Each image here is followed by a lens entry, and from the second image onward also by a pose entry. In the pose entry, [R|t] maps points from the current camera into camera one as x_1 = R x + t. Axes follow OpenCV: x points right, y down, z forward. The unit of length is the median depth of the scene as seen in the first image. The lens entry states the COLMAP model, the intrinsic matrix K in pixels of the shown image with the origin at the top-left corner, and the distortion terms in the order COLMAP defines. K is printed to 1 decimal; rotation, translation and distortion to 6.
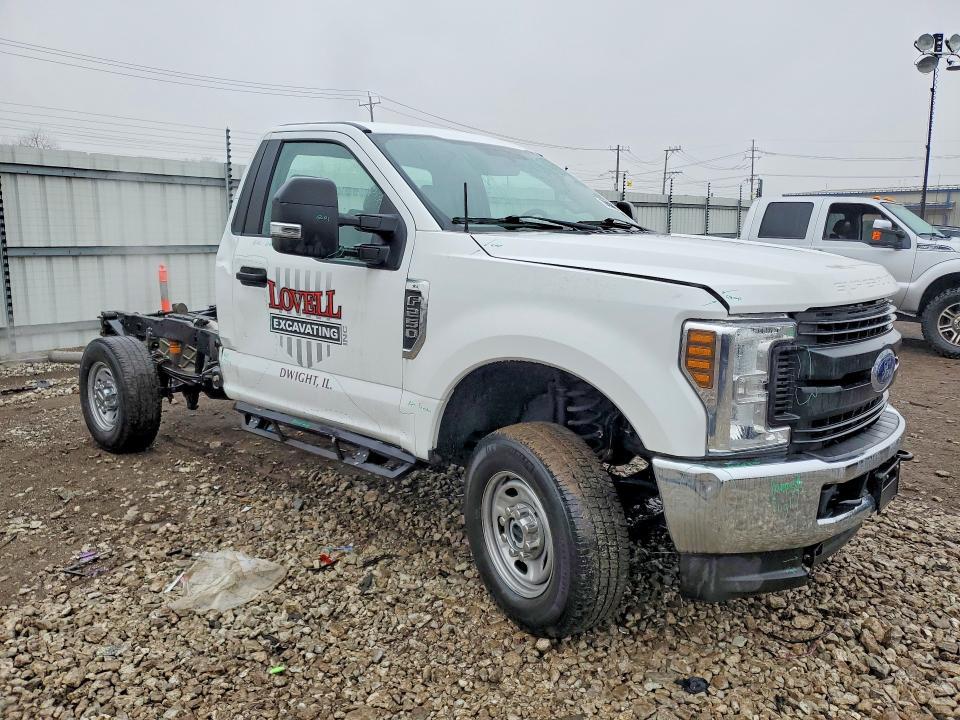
lens RADIAL K [[784.2, 0, 481.2], [0, 784.2, 357.2], [0, 0, 1]] dist [0.018794, 0.003069]
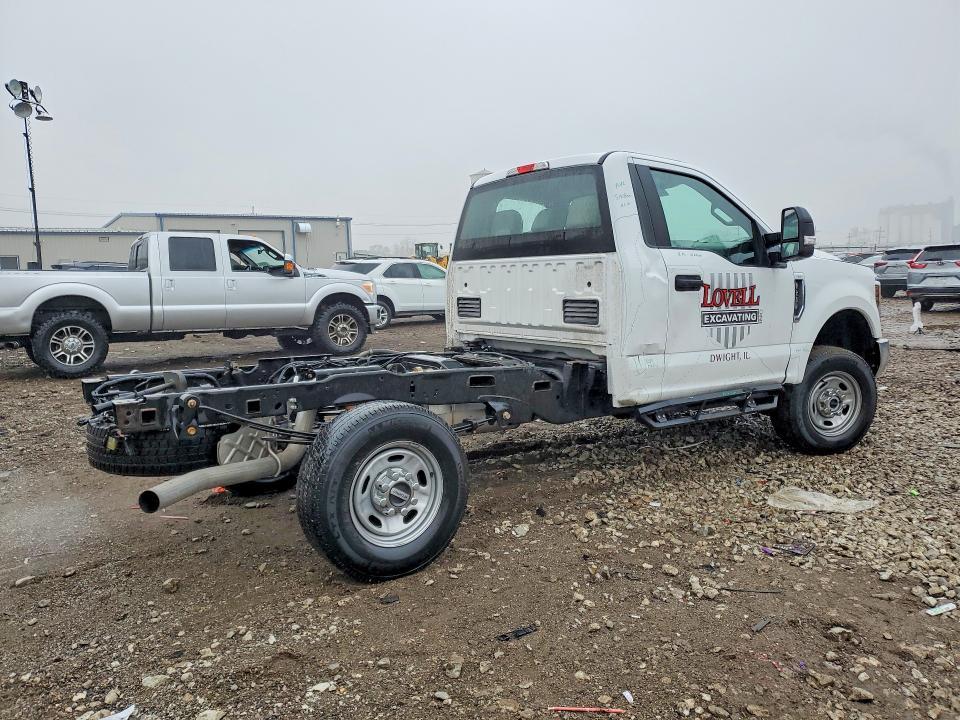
lens RADIAL K [[784.2, 0, 481.3], [0, 784.2, 362.8], [0, 0, 1]] dist [0.018794, 0.003069]
pose [[0.206673, -0.123913, 0.970532, -1.560485], [0.175779, 0.980510, 0.087756, -0.148506], [-0.962491, 0.152462, 0.224426, 1.099367]]
